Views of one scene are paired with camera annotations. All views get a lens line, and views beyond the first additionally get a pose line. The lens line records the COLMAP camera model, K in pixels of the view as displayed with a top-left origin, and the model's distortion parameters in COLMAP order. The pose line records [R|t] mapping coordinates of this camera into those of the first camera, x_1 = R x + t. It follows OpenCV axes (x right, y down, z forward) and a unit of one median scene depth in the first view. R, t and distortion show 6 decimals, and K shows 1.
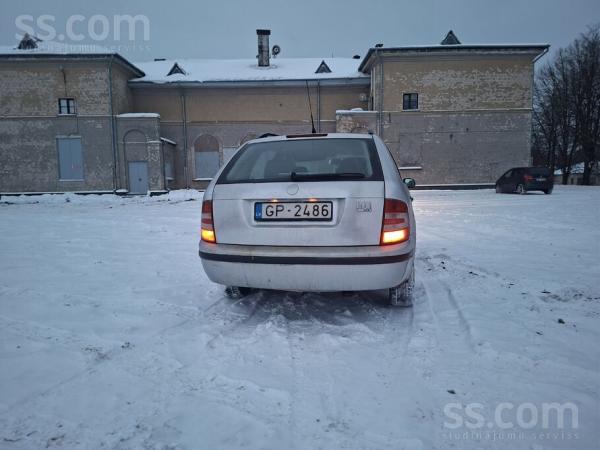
lens RADIAL K [[405.3, 0, 292.9], [0, 405.3, 227.3], [0, 0, 1]] dist [0.065657, -0.039946]
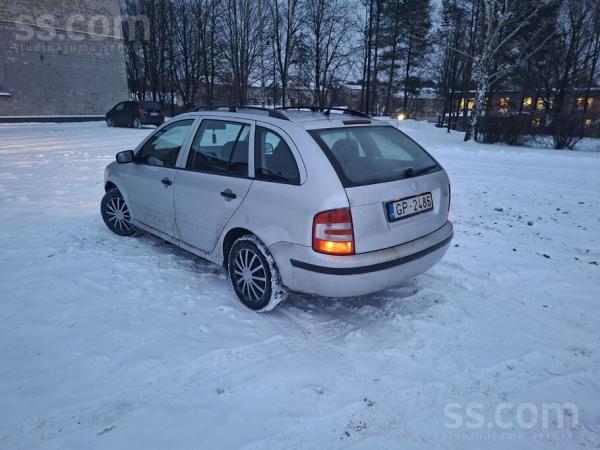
lens RADIAL K [[429.7, 0, 300.1], [0, 429.7, 216.4], [0, 0, 1]] dist [-0.002216, -0.001520]
pose [[0.568486, -0.180809, 0.802578, -0.110640], [0.068720, 0.982577, 0.172685, -0.023564], [-0.819818, -0.043016, 0.571006, 0.063814]]
